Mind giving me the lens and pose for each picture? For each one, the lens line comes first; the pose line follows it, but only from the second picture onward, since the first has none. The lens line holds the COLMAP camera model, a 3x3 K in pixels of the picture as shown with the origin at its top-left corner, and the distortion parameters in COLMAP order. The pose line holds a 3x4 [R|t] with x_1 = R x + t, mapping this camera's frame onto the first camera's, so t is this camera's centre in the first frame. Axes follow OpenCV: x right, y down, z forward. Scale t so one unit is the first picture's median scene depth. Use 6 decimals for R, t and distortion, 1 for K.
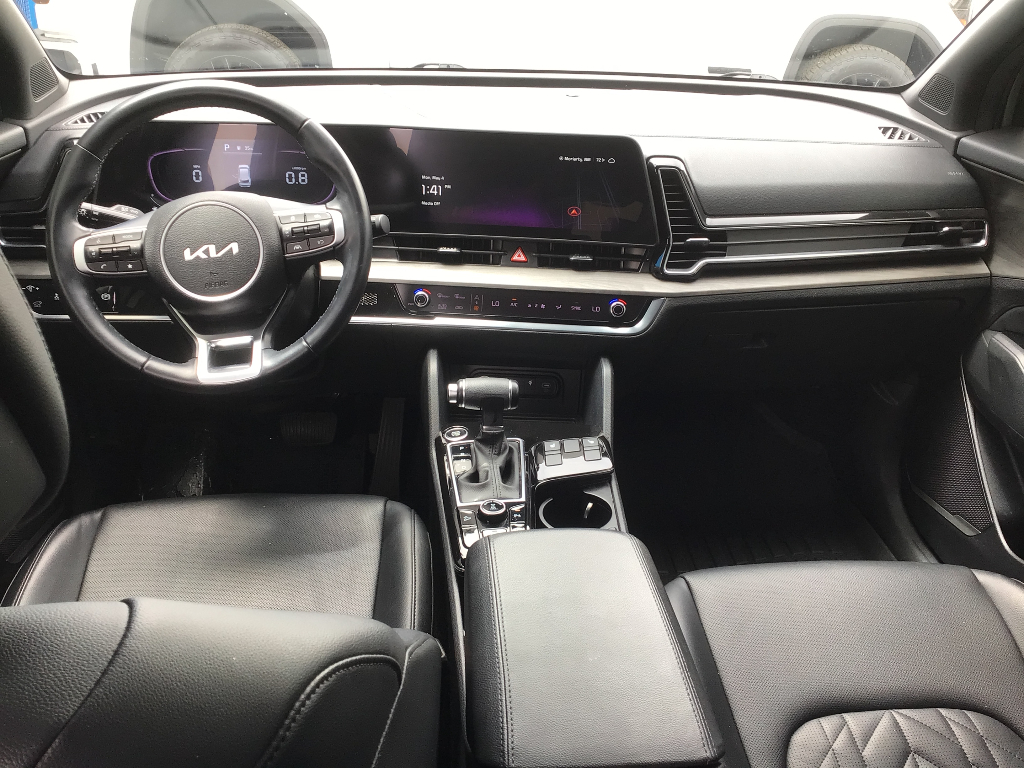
lens RADIAL K [[920.2, 0, 509.4], [0, 920.2, 383.3], [0, 0, 1]] dist [0.076763, -0.001448]
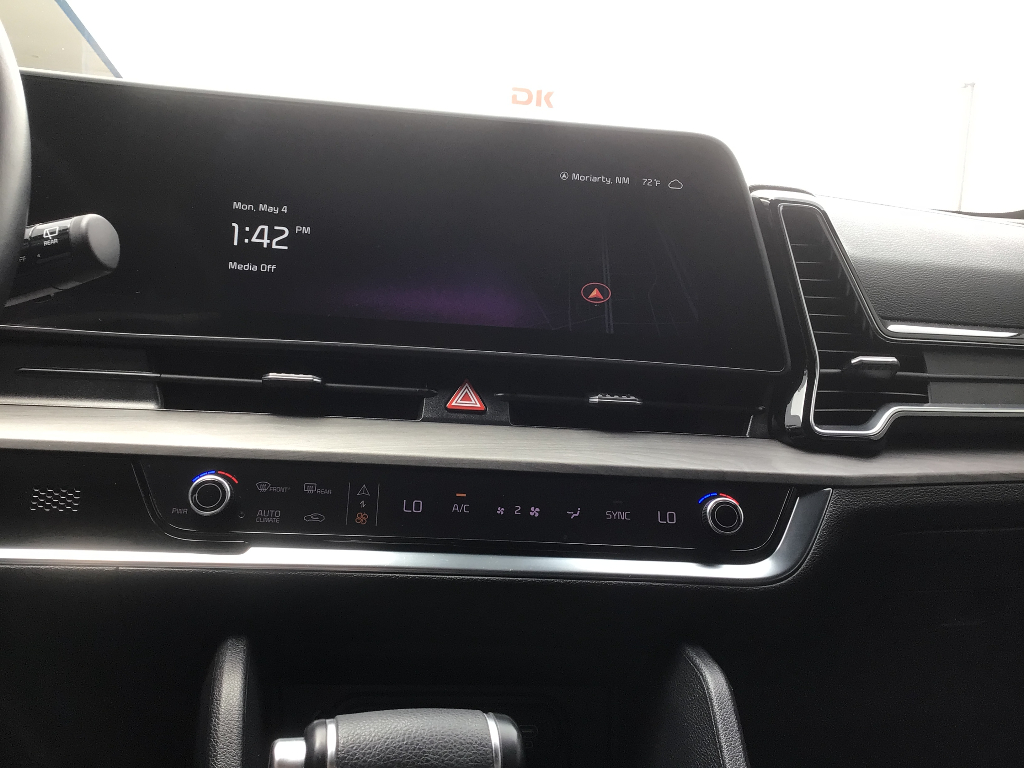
lens RADIAL K [[920.2, 0, 509.4], [0, 920.2, 383.3], [0, 0, 1]] dist [0.076763, -0.001448]
pose [[0.984121, 0.019648, 0.176409, -0.044483], [0.043495, 0.936859, -0.346991, 0.000742], [-0.172088, 0.349154, 0.921128, 0.622063]]
